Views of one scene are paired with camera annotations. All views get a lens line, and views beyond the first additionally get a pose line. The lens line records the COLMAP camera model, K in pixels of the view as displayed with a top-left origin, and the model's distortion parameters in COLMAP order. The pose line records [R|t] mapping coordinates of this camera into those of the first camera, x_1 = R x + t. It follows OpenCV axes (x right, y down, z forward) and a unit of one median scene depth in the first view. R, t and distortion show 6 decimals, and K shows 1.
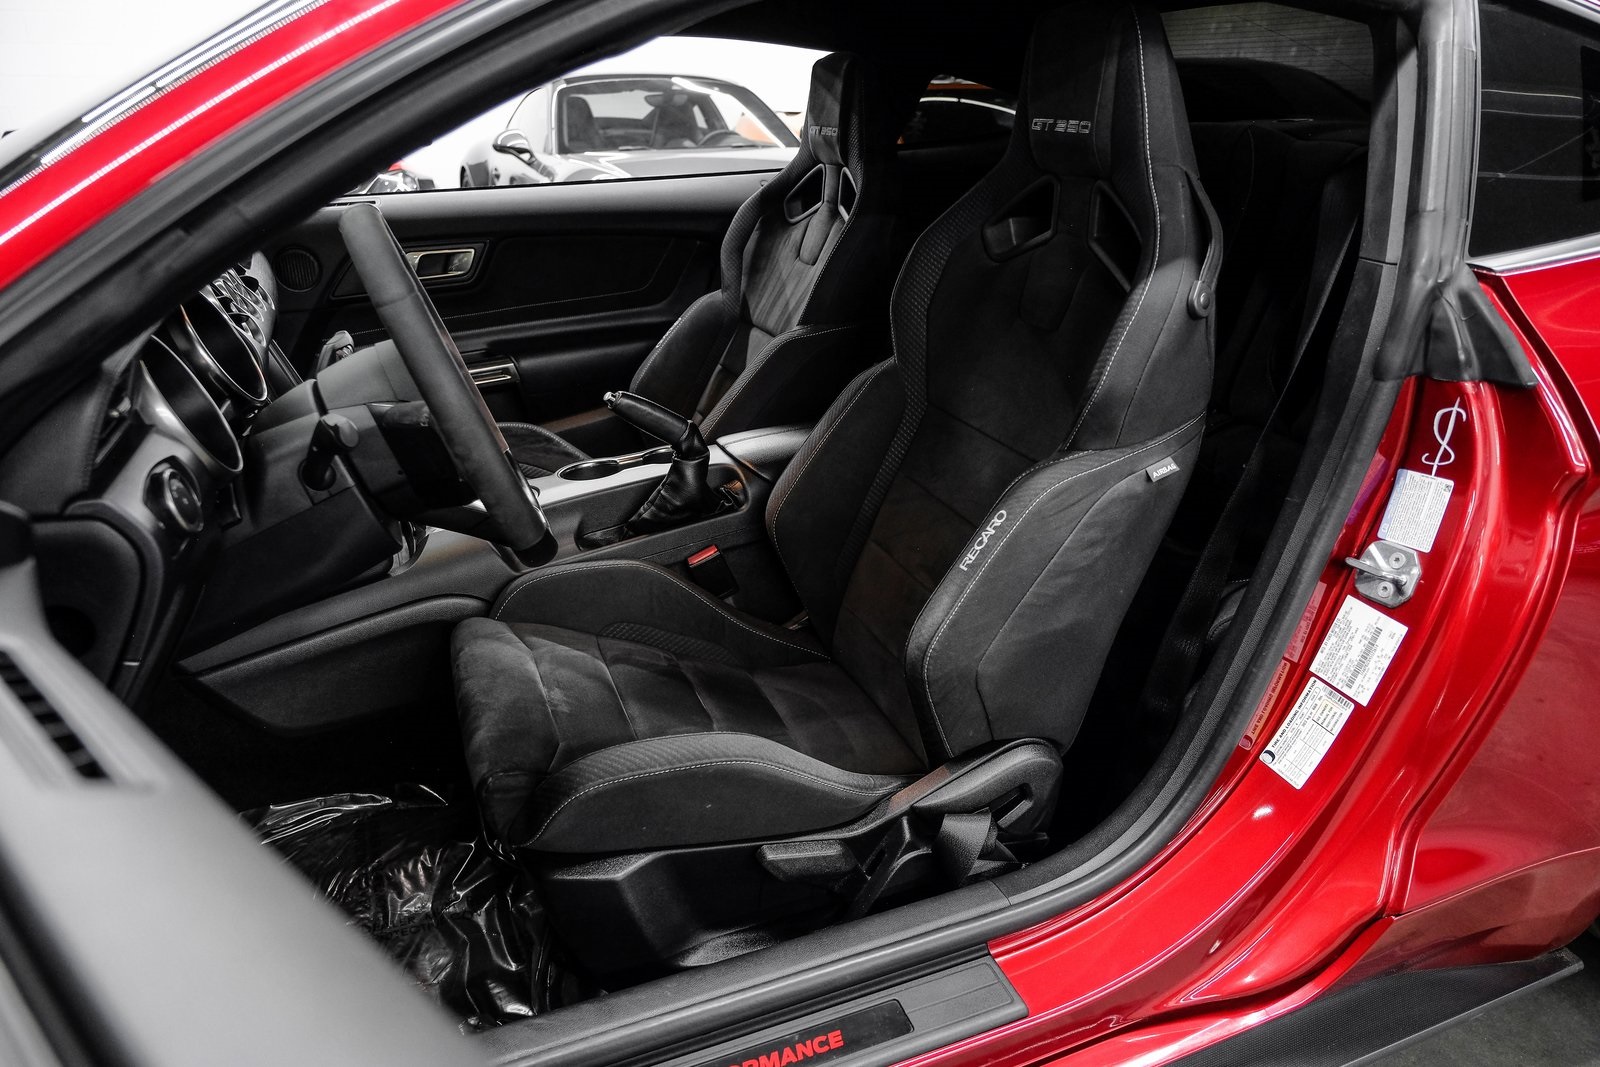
lens RADIAL K [[1089.1, 0, 803.8], [0, 1089.1, 539.0], [0, 0, 1]] dist [-0.011392, -0.003249]
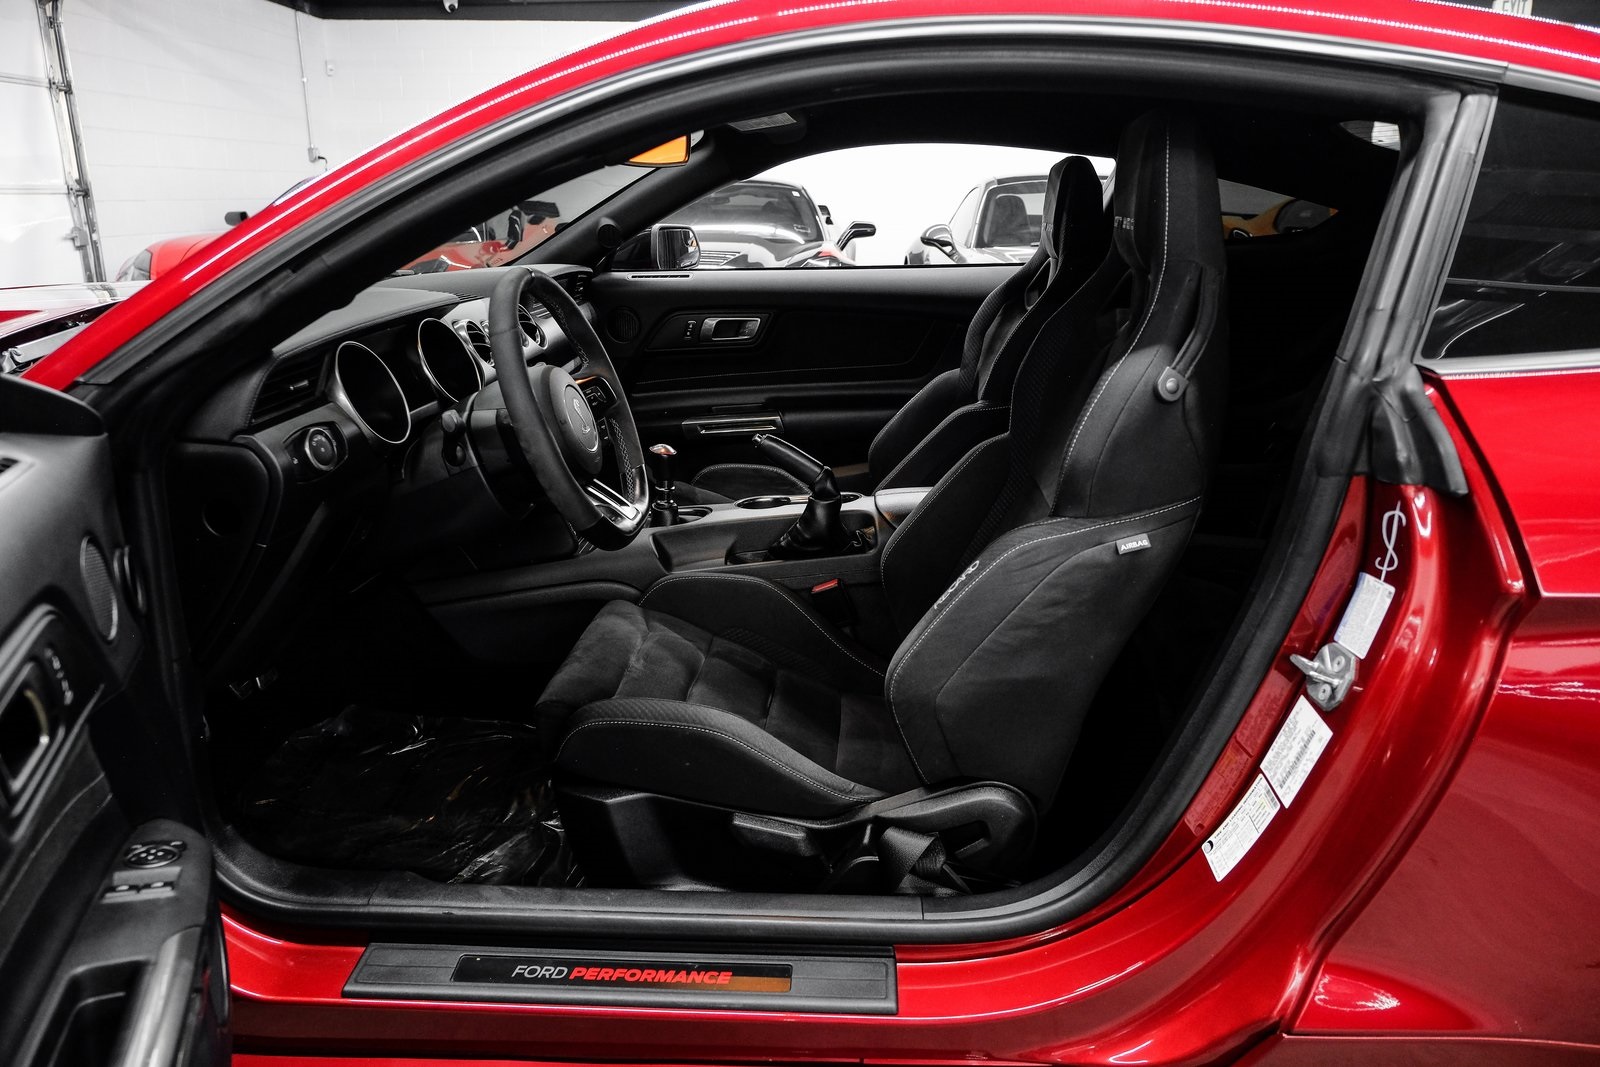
lens RADIAL K [[1089.1, 0, 802.6], [0, 1089.1, 540.1], [0, 0, 1]] dist [-0.011392, -0.003249]
pose [[0.907129, 0.134793, -0.398682, 0.456342], [-0.166205, 0.985058, -0.045124, 0.032223], [0.386642, 0.107196, 0.915978, -0.080543]]
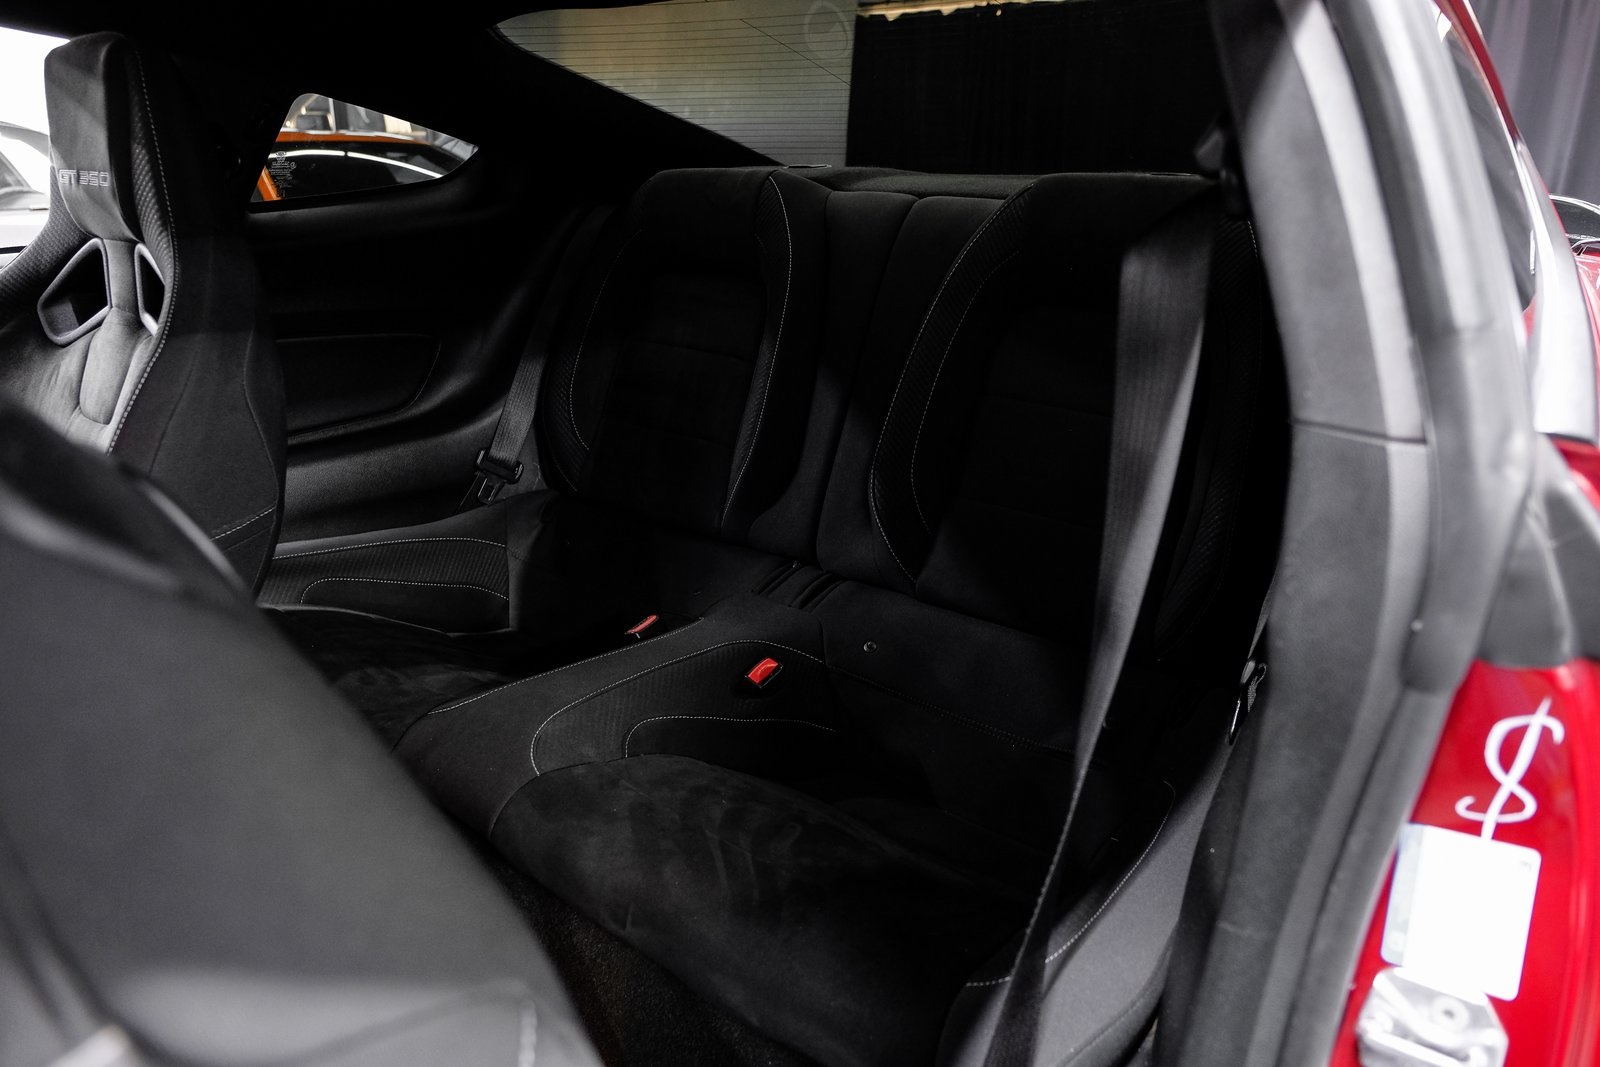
lens RADIAL K [[1089.1, 0, 800.4], [0, 1089.1, 530.1], [0, 0, 1]] dist [-0.011392, -0.003249]
pose [[0.873336, -0.147389, 0.464285, 0.088716], [0.172985, 0.984842, -0.012751, -0.228207], [-0.455368, 0.091450, 0.885594, 0.639495]]
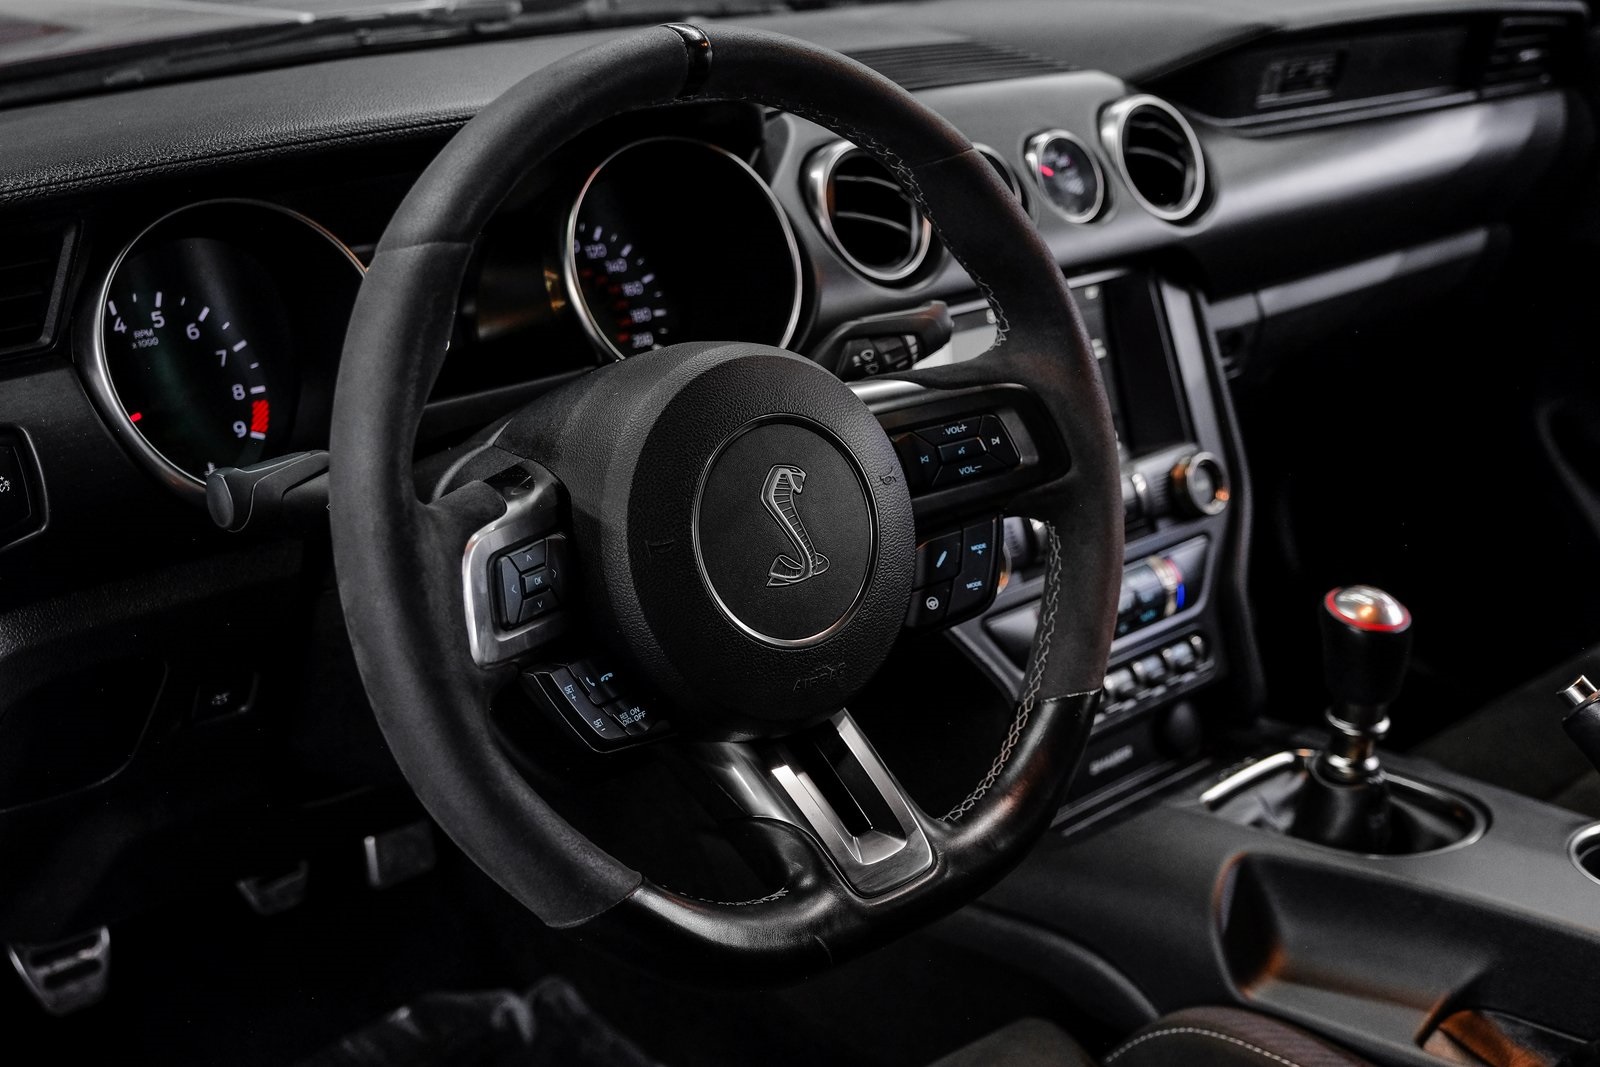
lens RADIAL K [[1958.3, 0, 794.2], [0, 1958.3, 548.4], [0, 0, 1]] dist [-0.013510, 0.000000]
pose [[0.344569, 0.344058, -0.873439, 0.311750], [-0.358922, 0.908011, 0.216082, -0.269595], [0.867437, 0.239041, 0.436362, 0.664901]]
